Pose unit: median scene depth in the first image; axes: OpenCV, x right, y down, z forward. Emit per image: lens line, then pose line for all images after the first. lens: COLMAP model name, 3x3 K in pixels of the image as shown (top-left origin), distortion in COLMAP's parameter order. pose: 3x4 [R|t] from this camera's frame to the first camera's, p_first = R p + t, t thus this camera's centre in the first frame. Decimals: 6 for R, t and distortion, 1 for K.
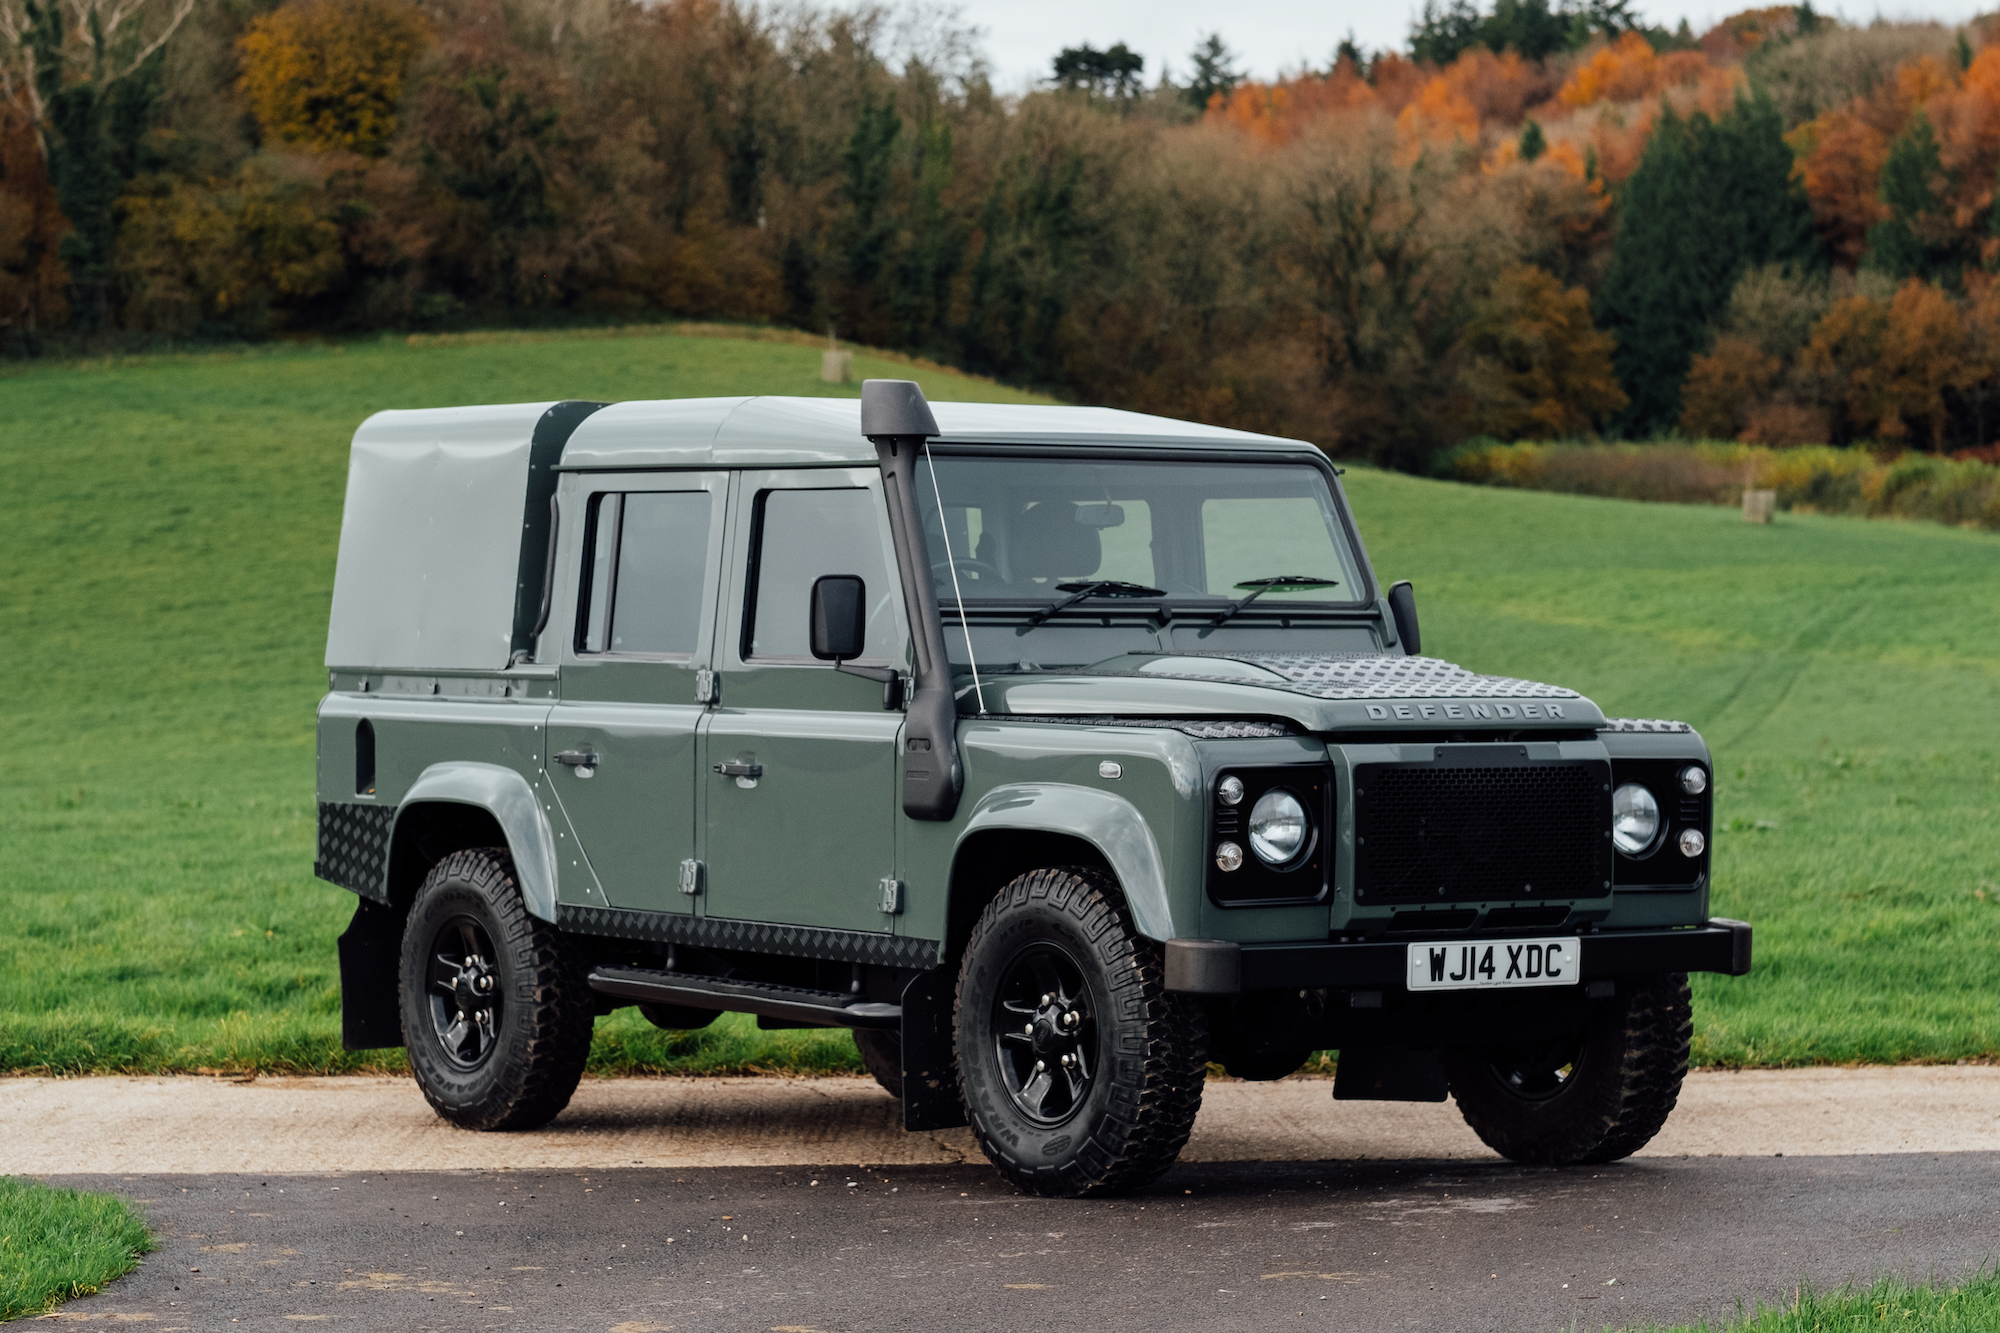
lens RADIAL K [[5311.2, 0, 992.5], [0, 5311.2, 668.3], [0, 0, 1]] dist [0.083976, -0.602385]
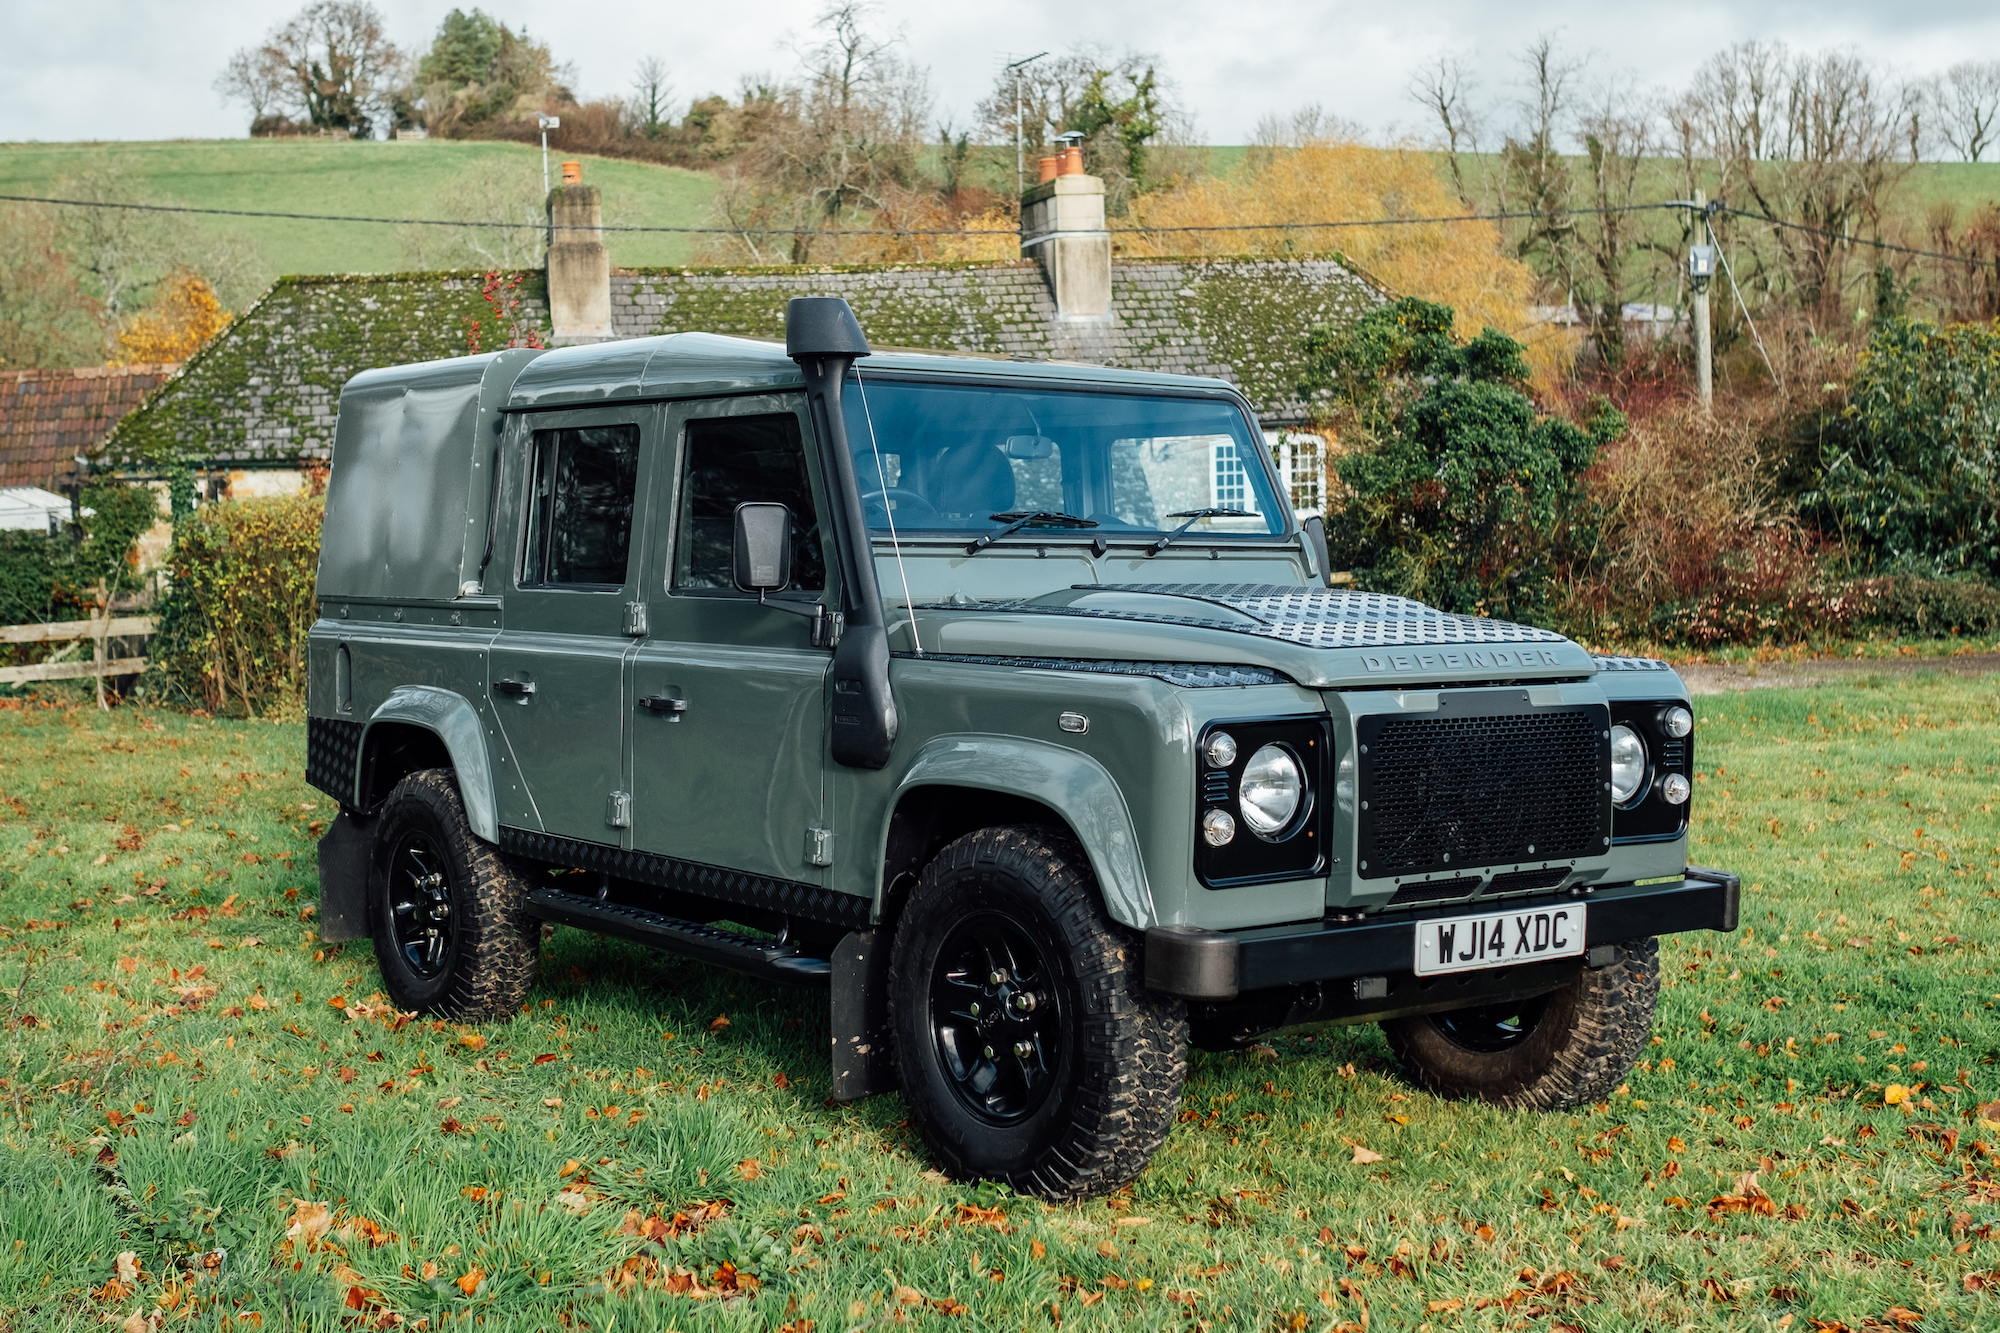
lens RADIAL K [[2505.2, 0, 1000.0], [0, 2505.2, 666.5], [0, 0, 1]] dist [-0.012504, -0.035343]
pose [[0.998589, -0.001639, 0.053074, -0.010036], [-0.000049, 0.999495, 0.031785, -0.002551], [-0.053100, -0.031743, 0.998085, 0.532633]]
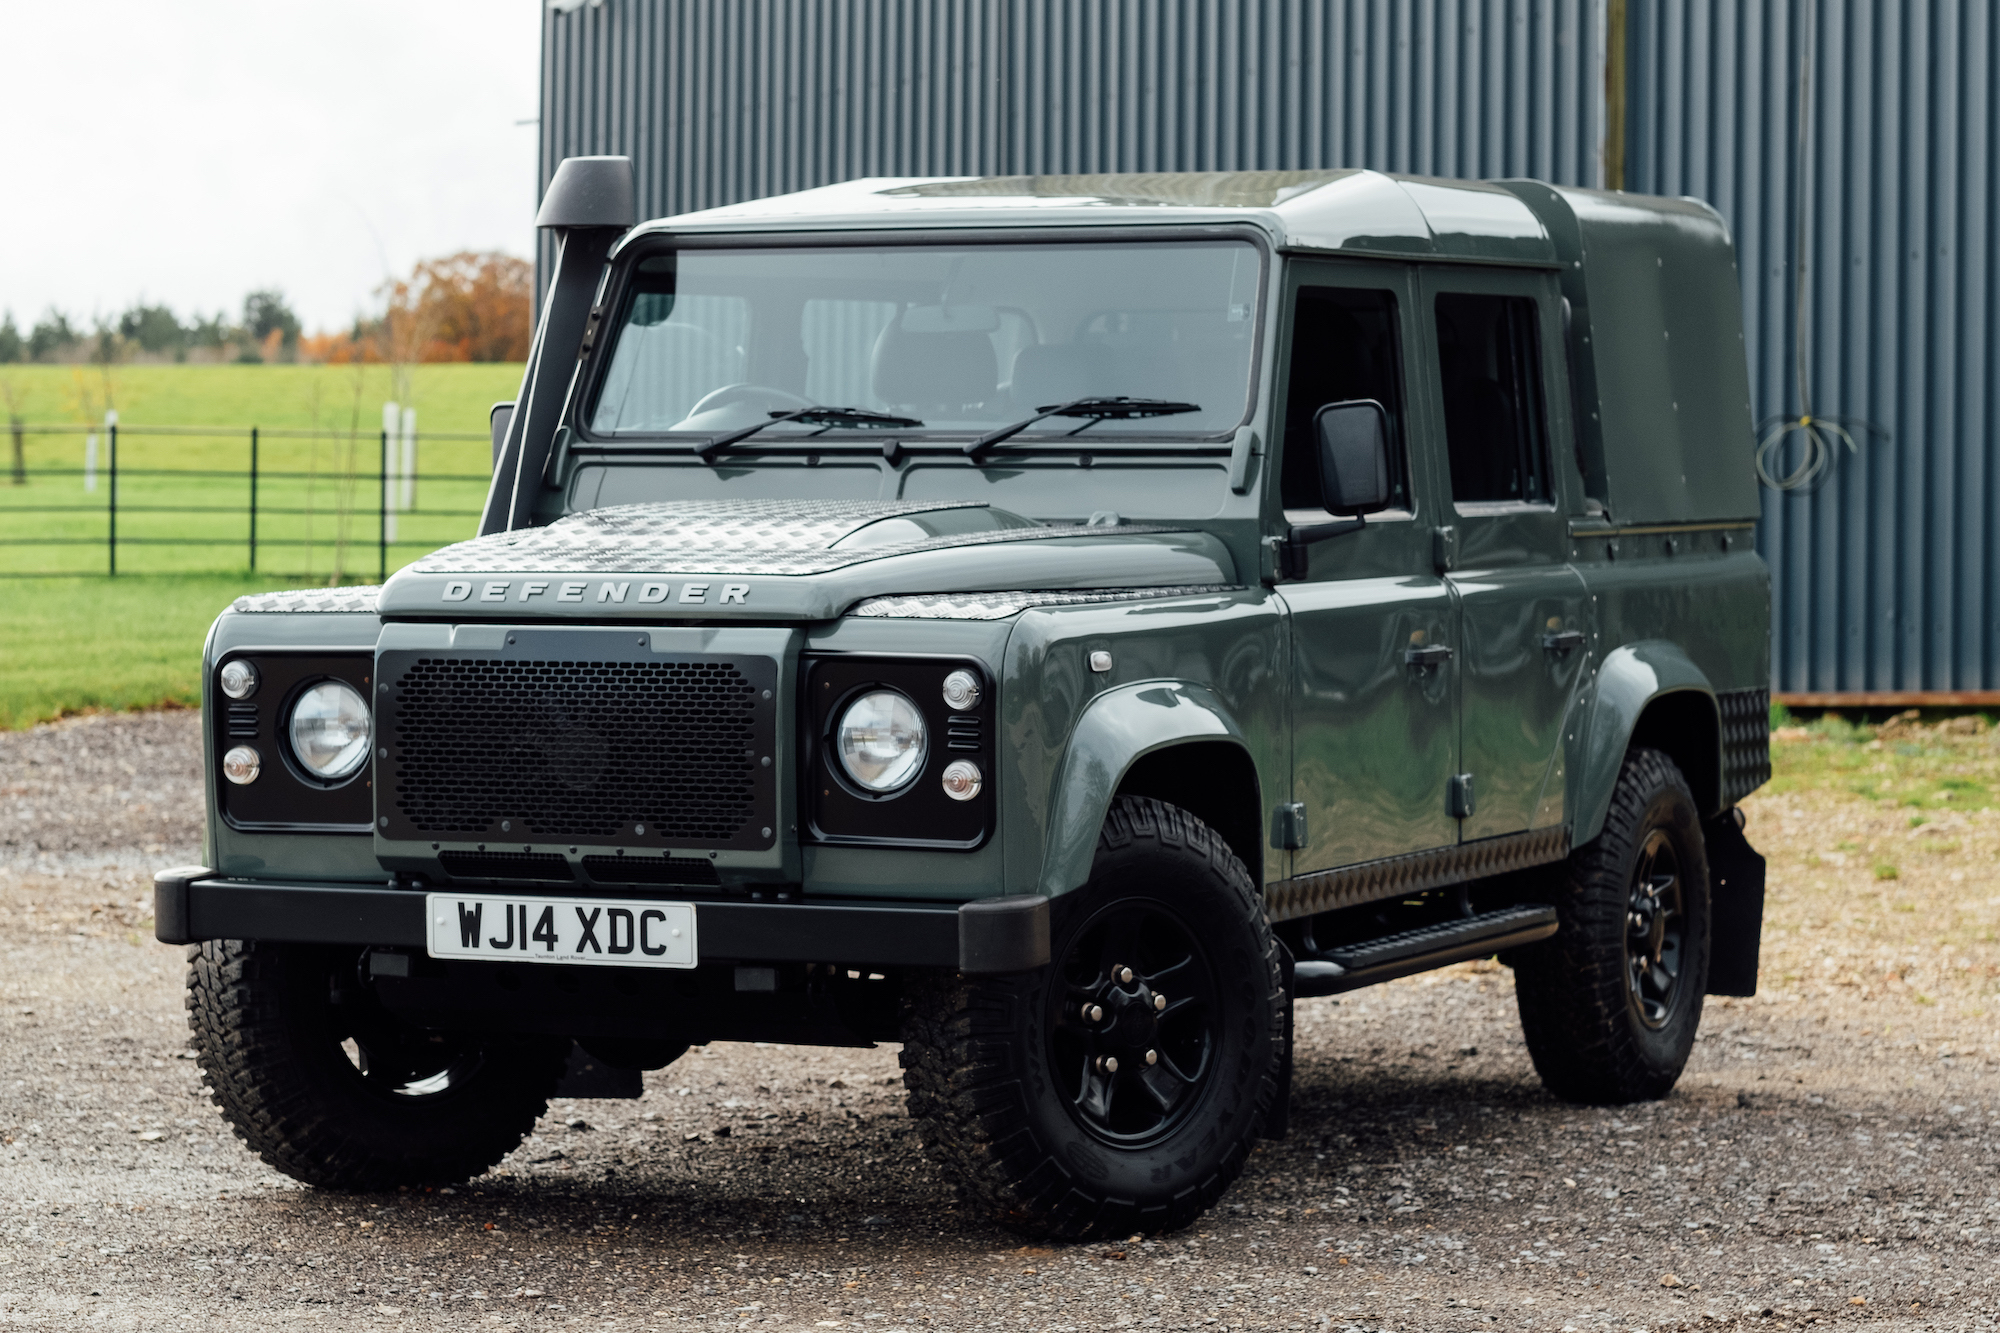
lens RADIAL K [[5795.6, 0, 989.0], [0, 5795.6, 671.5], [0, 0, 1]] dist [0.097137, -0.831949]
pose [[0.519492, 0.027787, -0.854023, 0.723024], [-0.003969, 0.999539, 0.030107, -0.003571], [0.854466, -0.012250, 0.519363, 0.576025]]
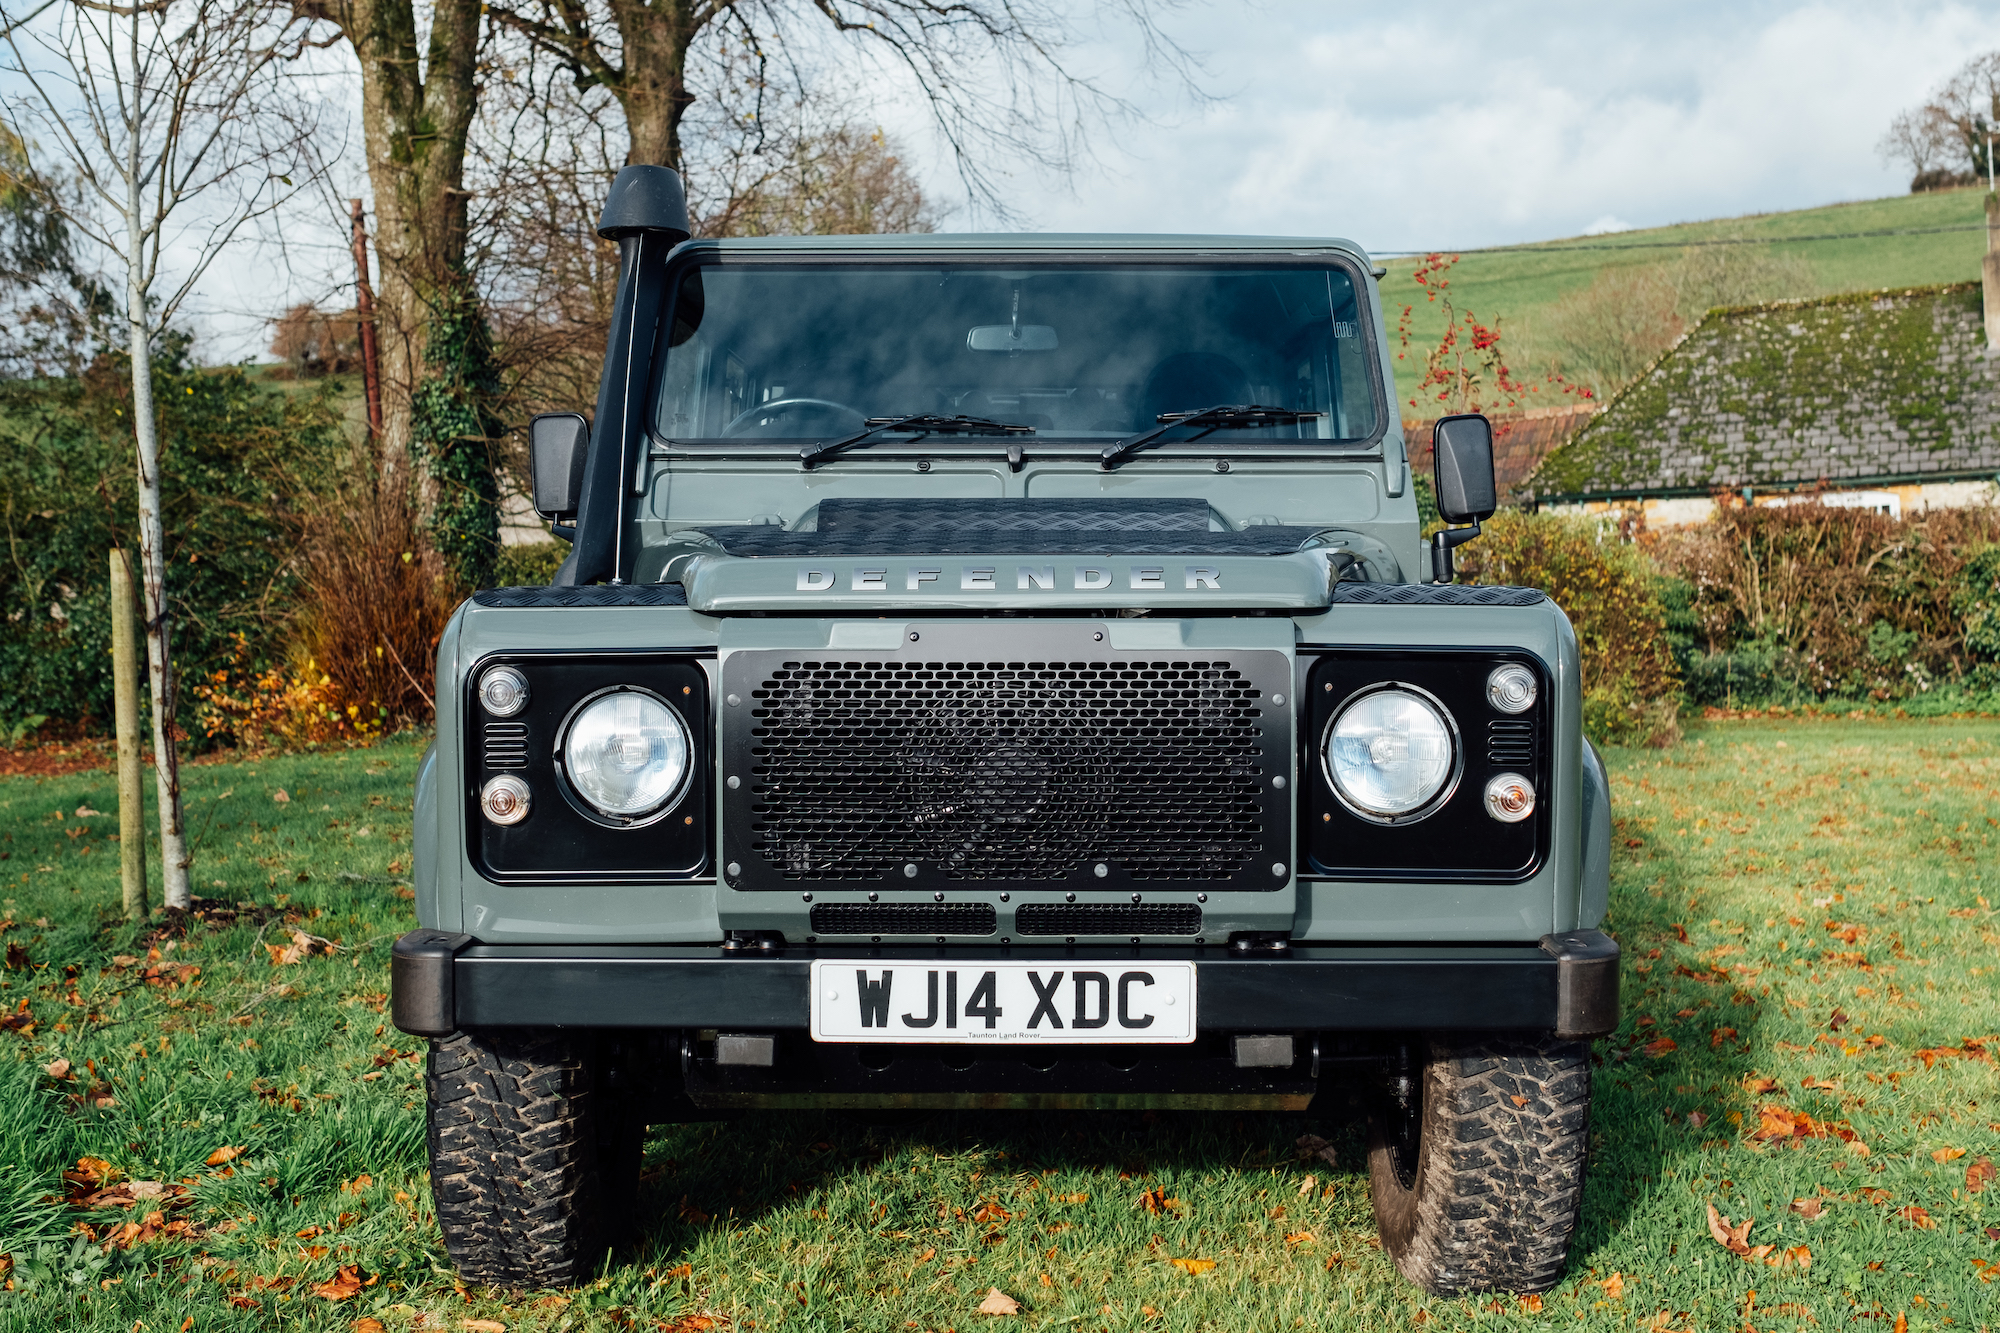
lens RADIAL K [[2337.8, 0, 1006.0], [0, 2337.8, 666.1], [0, 0, 1]] dist [-0.007877, -0.007368]
pose [[0.818904, 0.010809, -0.573829, 0.216211], [-0.000971, 0.999847, 0.017447, 0.013345], [0.573929, -0.013730, 0.818790, 0.715596]]
